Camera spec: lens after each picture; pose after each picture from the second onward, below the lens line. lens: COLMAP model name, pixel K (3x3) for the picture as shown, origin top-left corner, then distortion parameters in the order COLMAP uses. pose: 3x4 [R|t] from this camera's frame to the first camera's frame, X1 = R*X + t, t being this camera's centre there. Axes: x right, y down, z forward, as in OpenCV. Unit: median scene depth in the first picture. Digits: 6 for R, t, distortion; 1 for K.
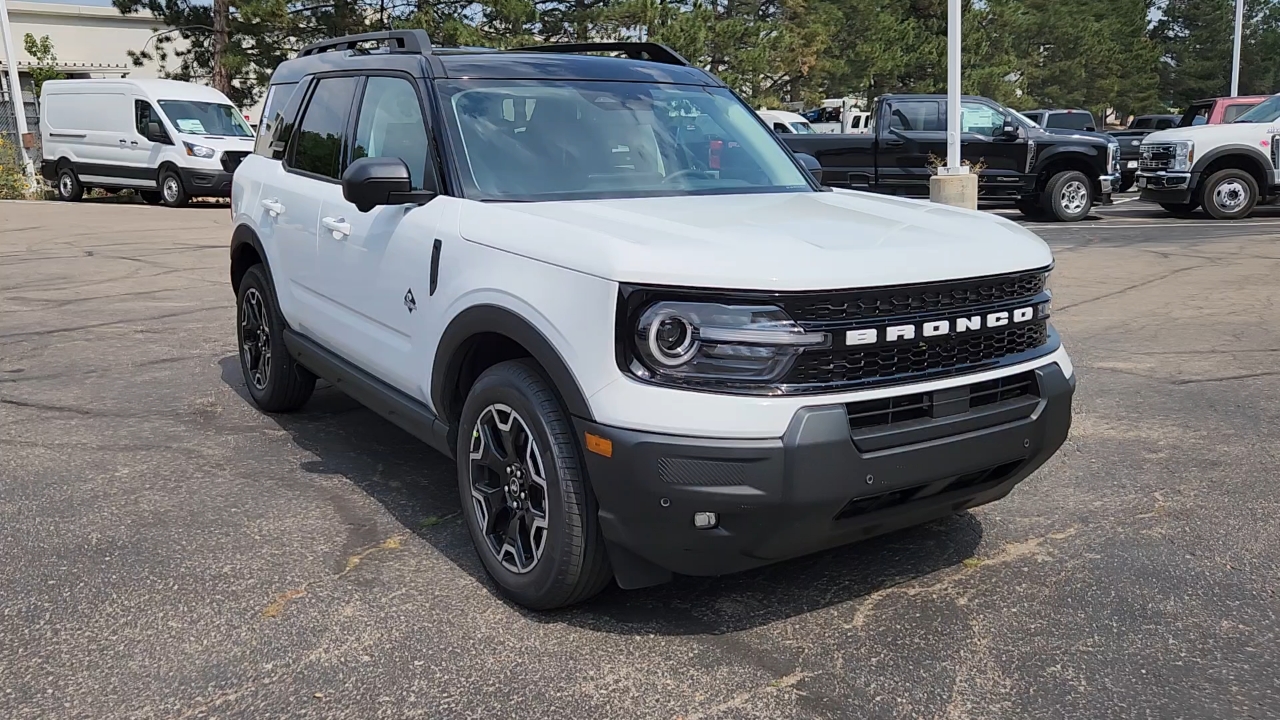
lens RADIAL K [[1097.6, 0, 631.9], [0, 1097.6, 362.8], [0, 0, 1]] dist [0.015949, 0.004839]
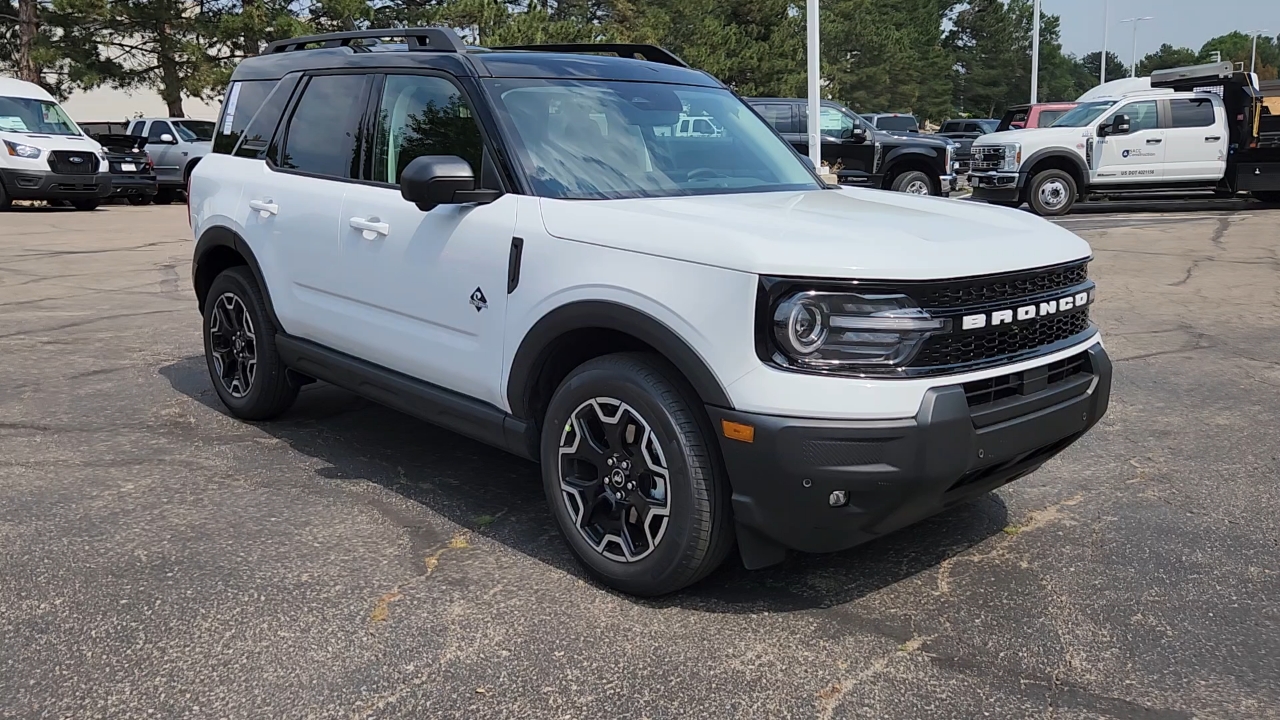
lens RADIAL K [[1097.6, 0, 630.2], [0, 1097.6, 364.6], [0, 0, 1]] dist [0.015949, 0.004839]
pose [[0.986595, -0.029683, 0.160467, -0.230630], [0.029620, 0.999557, 0.002788, 0.004294], [-0.160479, 0.002003, 0.987037, -0.009948]]
